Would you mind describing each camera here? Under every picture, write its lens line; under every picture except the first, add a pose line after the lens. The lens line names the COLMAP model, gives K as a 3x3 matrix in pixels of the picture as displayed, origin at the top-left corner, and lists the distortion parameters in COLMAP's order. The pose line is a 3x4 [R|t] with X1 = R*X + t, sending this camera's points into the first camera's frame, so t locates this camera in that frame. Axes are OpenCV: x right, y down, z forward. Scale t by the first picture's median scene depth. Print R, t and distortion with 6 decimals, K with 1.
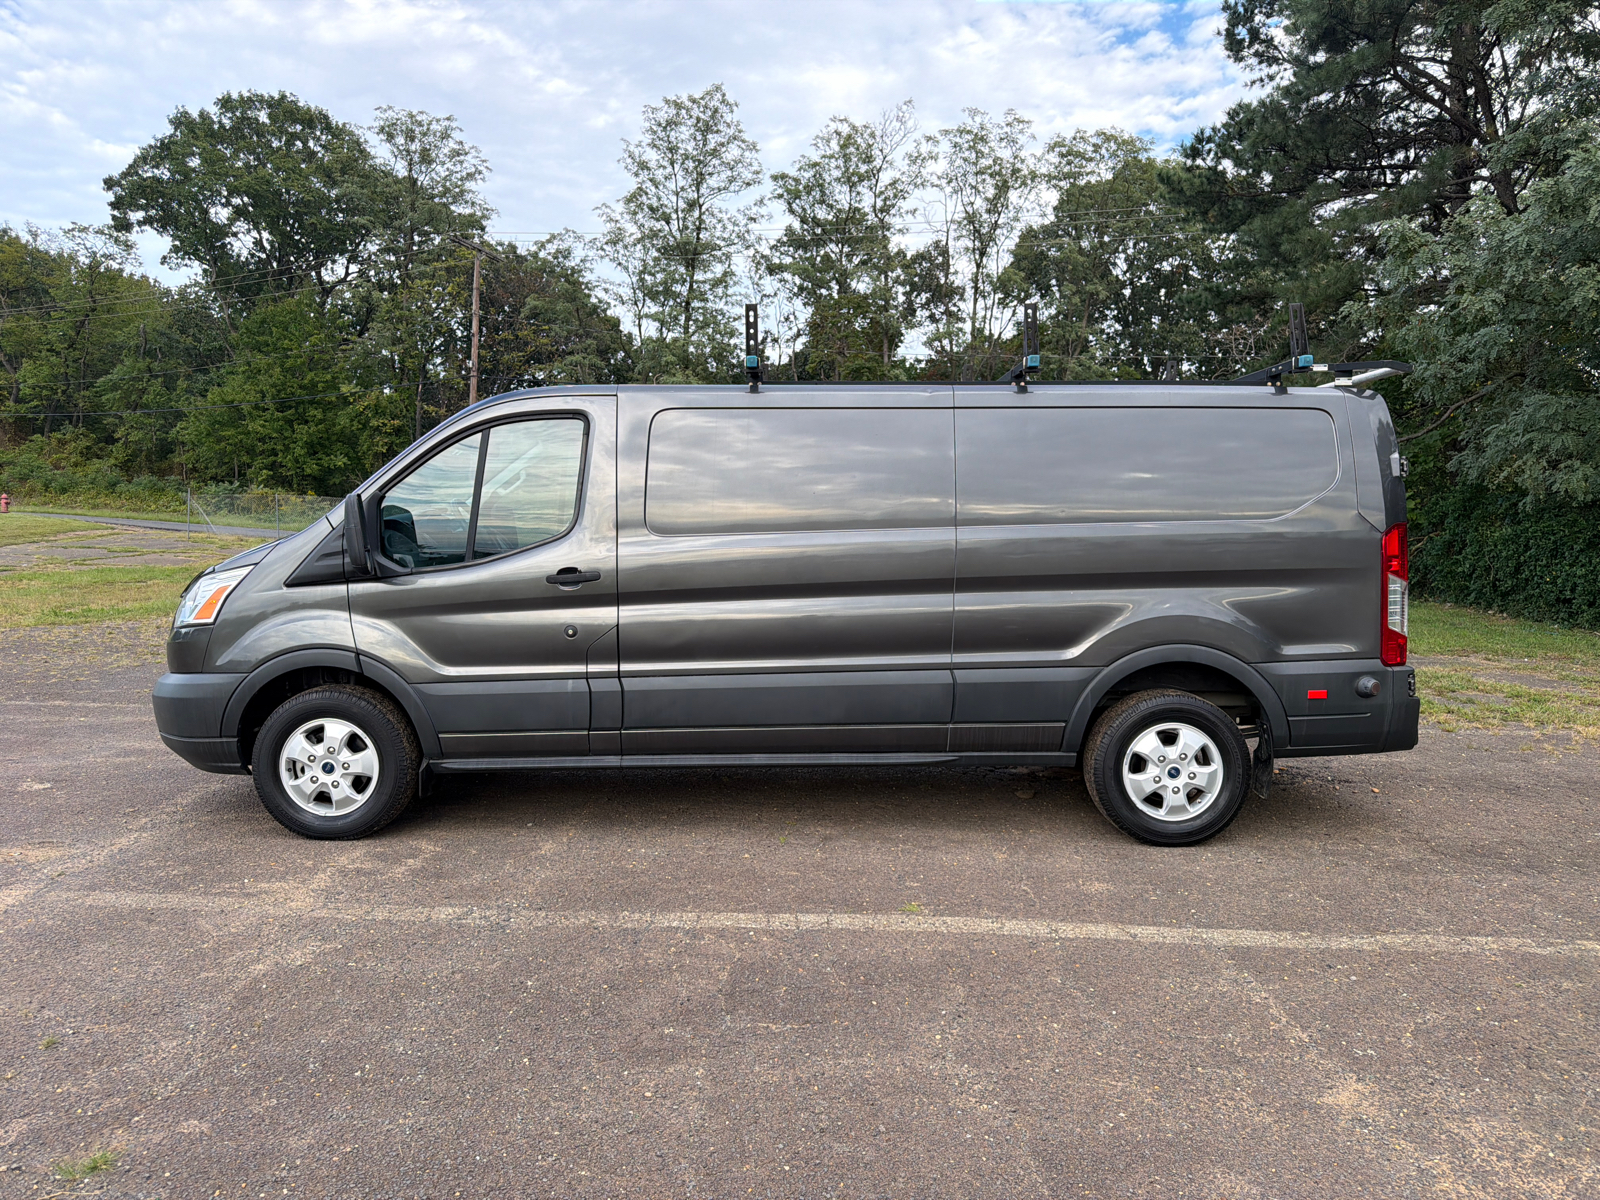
lens RADIAL K [[1148.8, 0, 800.9], [0, 1148.8, 601.4], [0, 0, 1]] dist [0.018216, -0.021172]
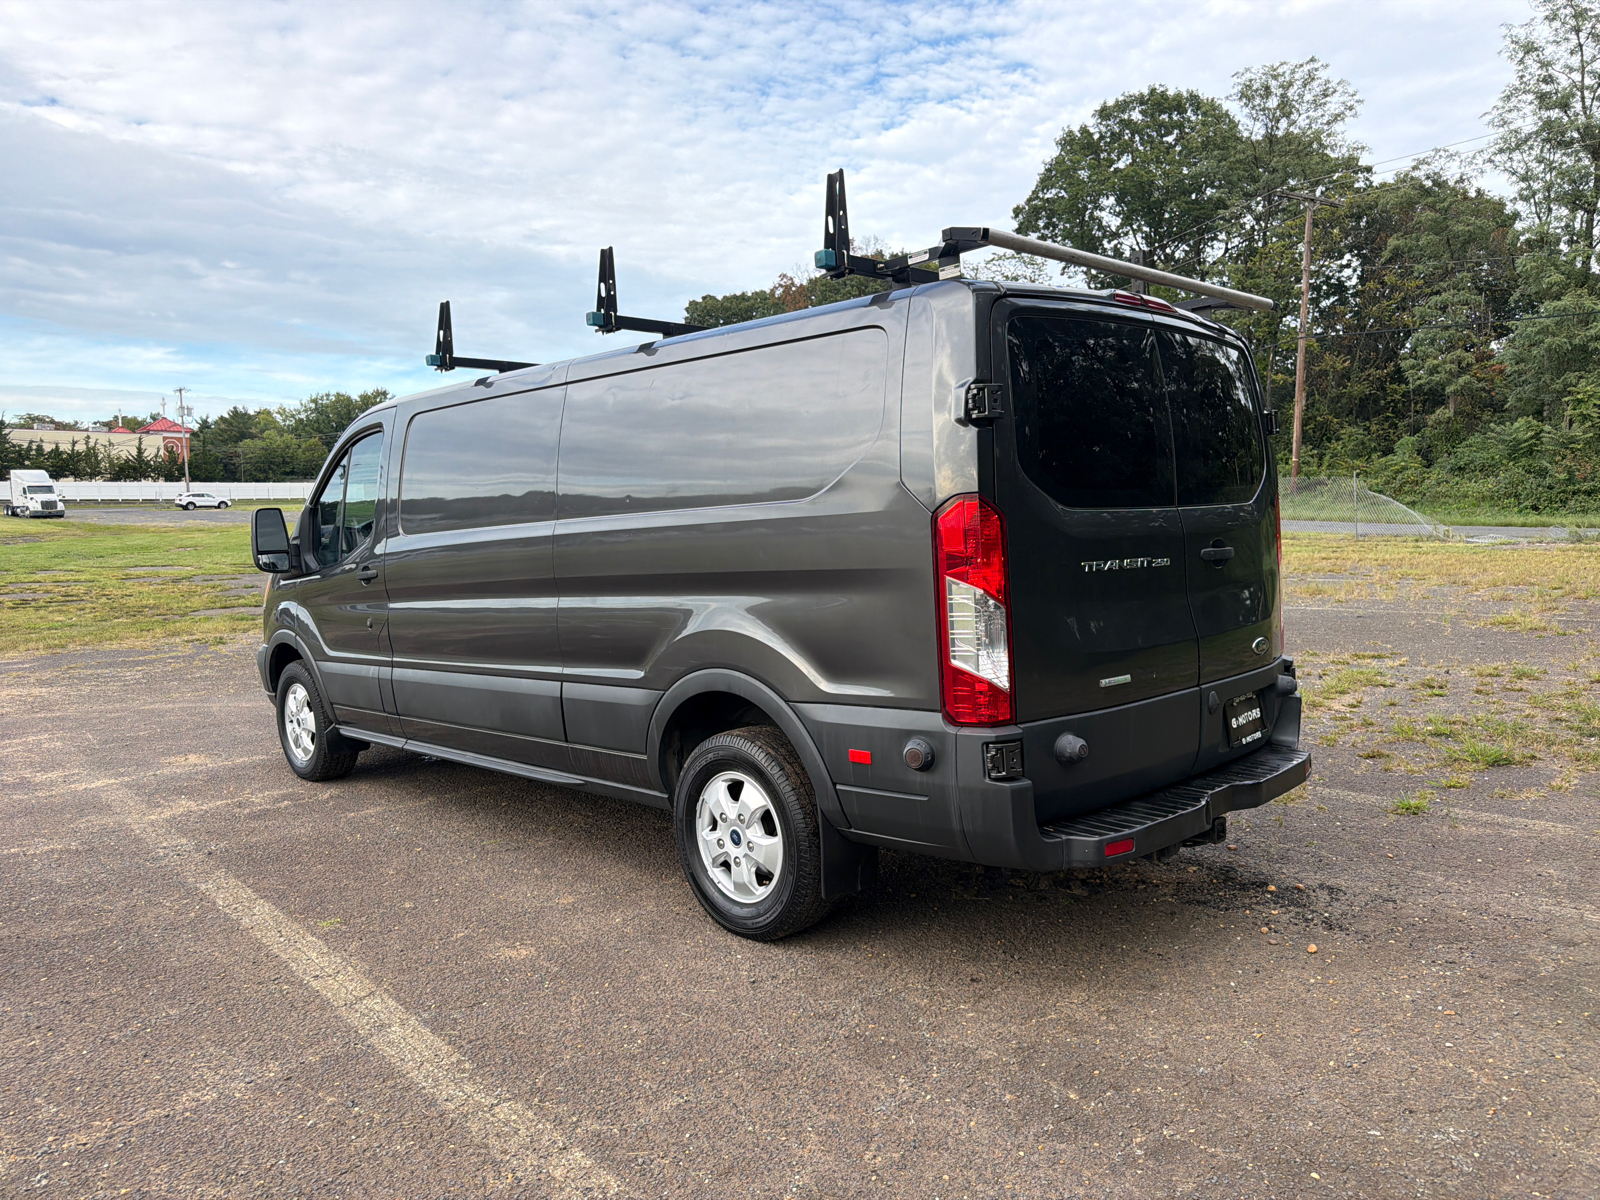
lens RADIAL K [[1148.8, 0, 807.3], [0, 1148.8, 612.6], [0, 0, 1]] dist [0.018216, -0.021172]
pose [[0.696788, 0.028995, -0.716691, 0.090252], [-0.007306, 0.999418, 0.033329, -0.002411], [0.717240, -0.017987, 0.696594, 0.052252]]
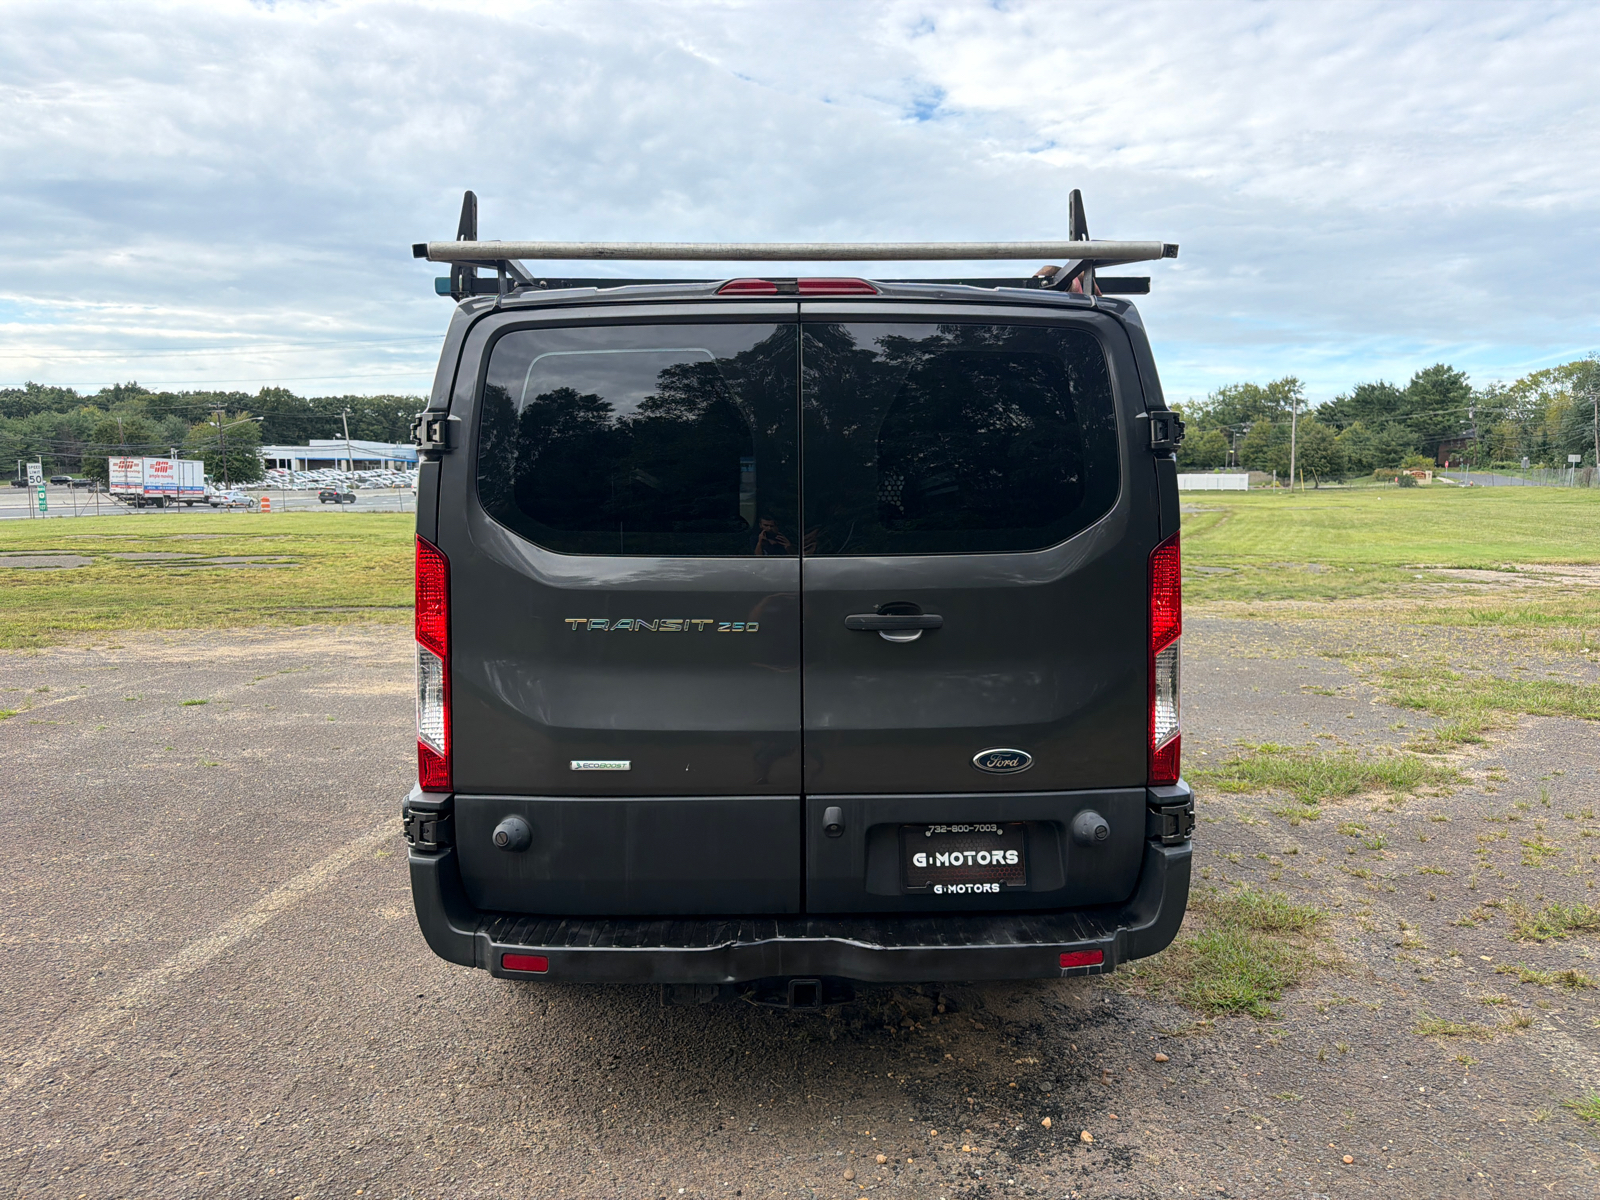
lens RADIAL K [[1148.8, 0, 800.1], [0, 1148.8, 599.5], [0, 0, 1]] dist [0.018216, -0.021172]
pose [[0.000217, 0.057775, -0.998330, 0.109102], [-0.057730, 0.996665, 0.057666, -0.007896], [0.998332, 0.057621, 0.003551, 0.119647]]
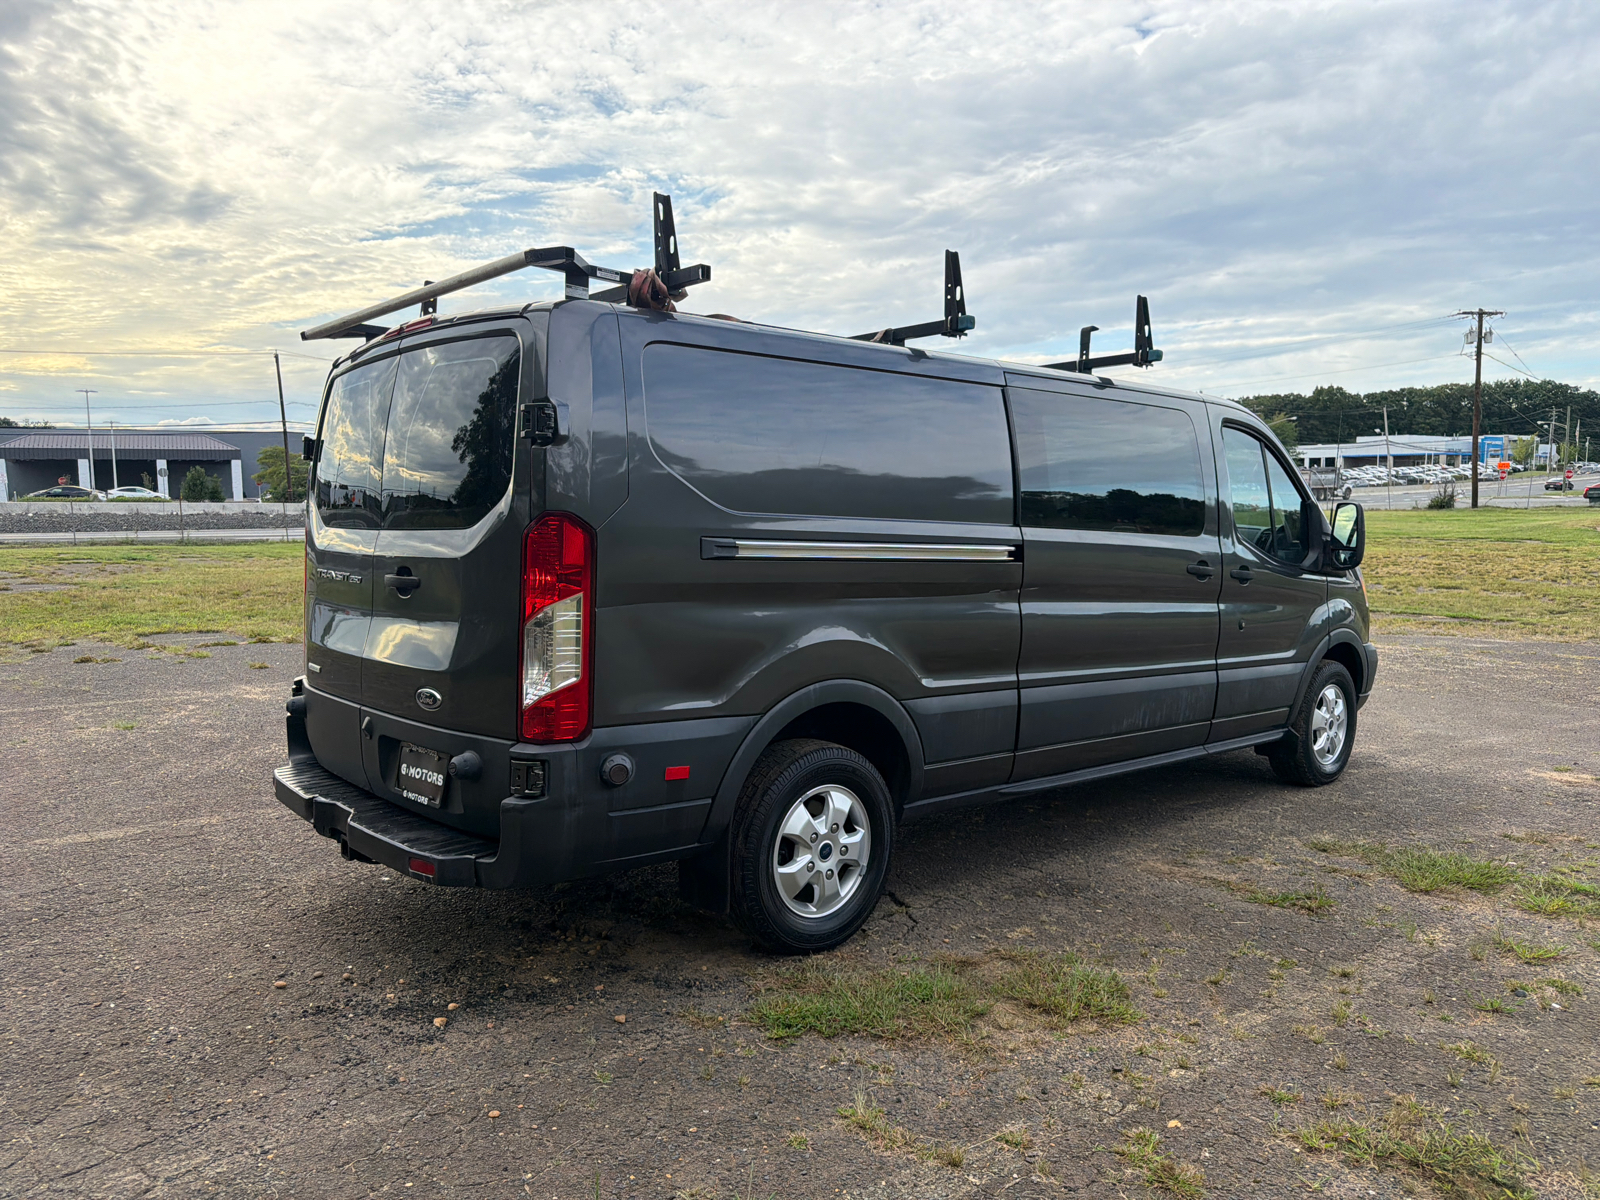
lens RADIAL K [[1148.8, 0, 802.3], [0, 1148.8, 614.5], [0, 0, 1]] dist [0.018216, -0.021172]
pose [[-0.767418, 0.038717, -0.639977, 0.081111], [-0.052201, 0.991088, 0.122555, -0.011853], [0.639019, 0.127458, -0.758558, 0.193841]]
